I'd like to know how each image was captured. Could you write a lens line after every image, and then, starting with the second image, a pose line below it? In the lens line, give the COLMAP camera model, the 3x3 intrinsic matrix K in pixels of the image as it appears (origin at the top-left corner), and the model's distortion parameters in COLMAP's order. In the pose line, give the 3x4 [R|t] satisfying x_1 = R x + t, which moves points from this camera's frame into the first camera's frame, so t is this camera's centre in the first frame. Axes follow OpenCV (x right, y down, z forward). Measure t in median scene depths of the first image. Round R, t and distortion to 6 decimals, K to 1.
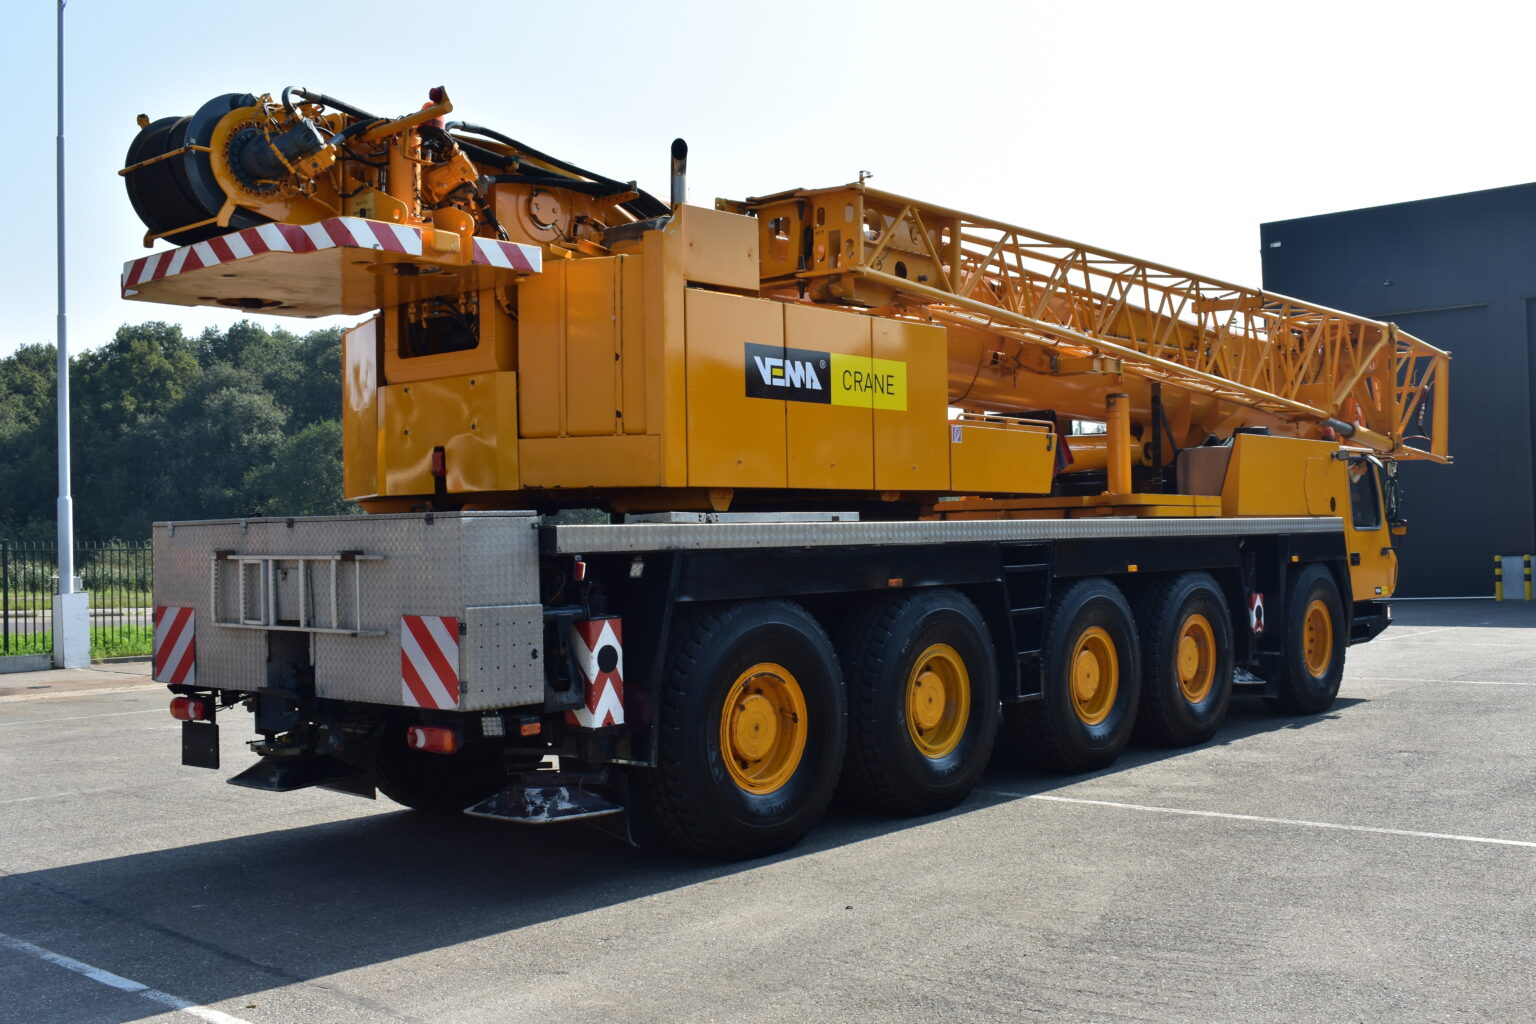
lens RADIAL K [[1595.9, 0, 768.0], [0, 1595.9, 512.0], [0, 0, 1]] dist [-0.087021, -0.001993]
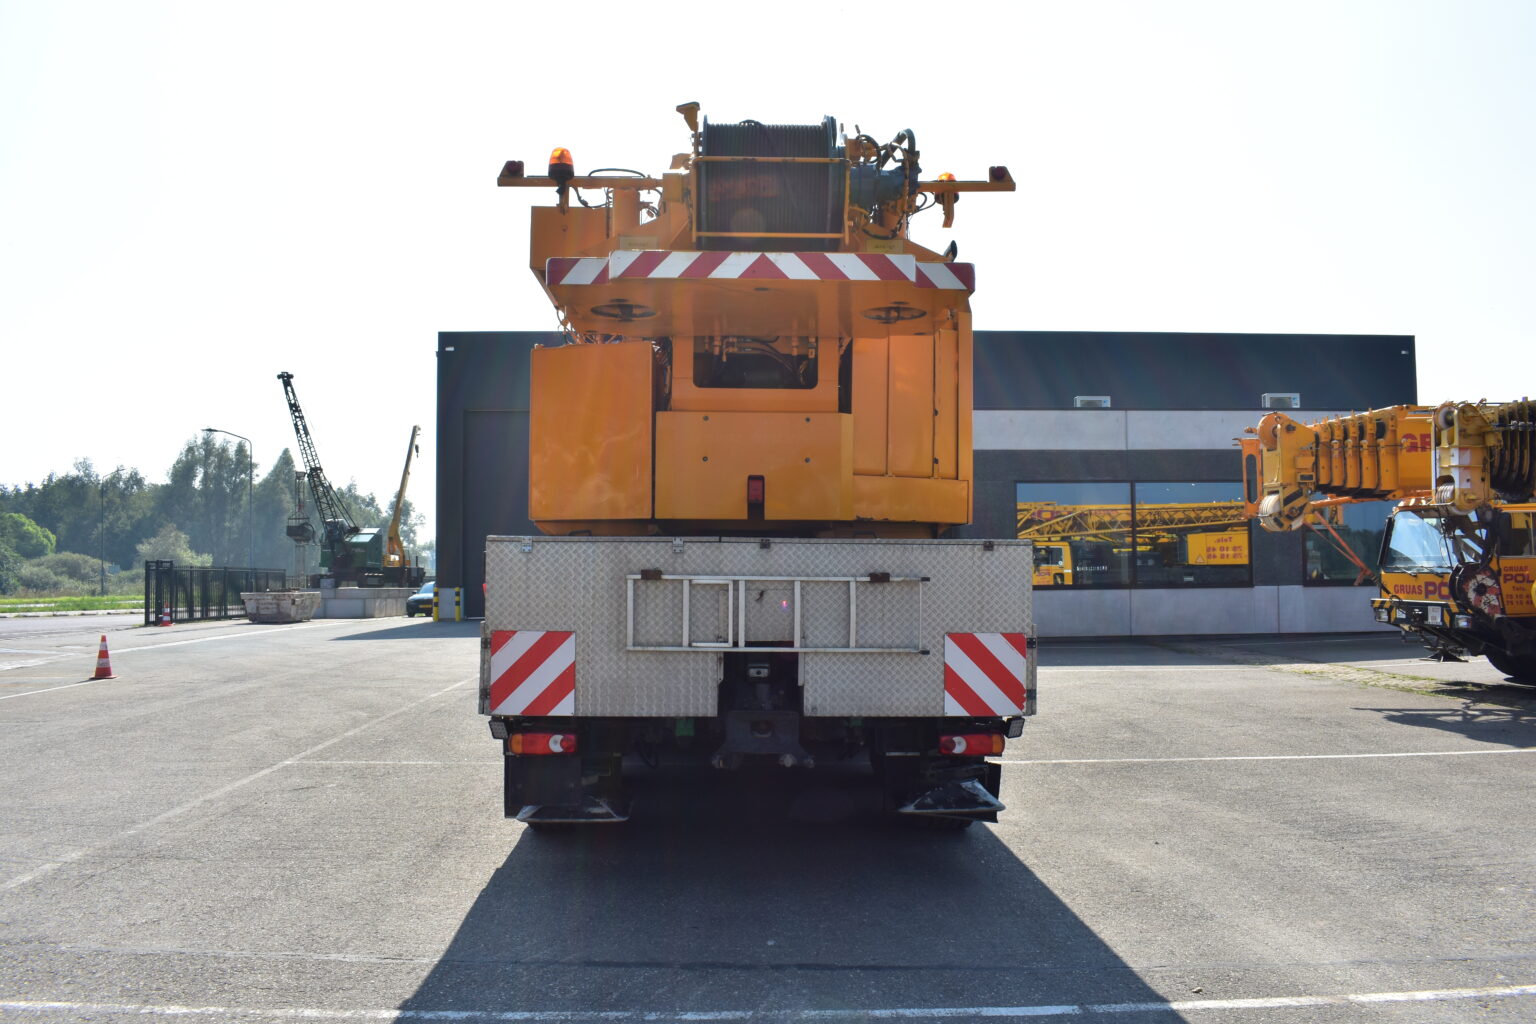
lens RADIAL K [[1220.6, 0, 768.0], [0, 1220.6, 512.0], [0, 0, 1]] dist [-0.133353, -0.000132]
pose [[0.744938, 0.050728, 0.665202, -0.798349], [-0.028252, 0.998609, -0.044515, 0.020752], [-0.666535, 0.014368, 0.745335, 0.417057]]
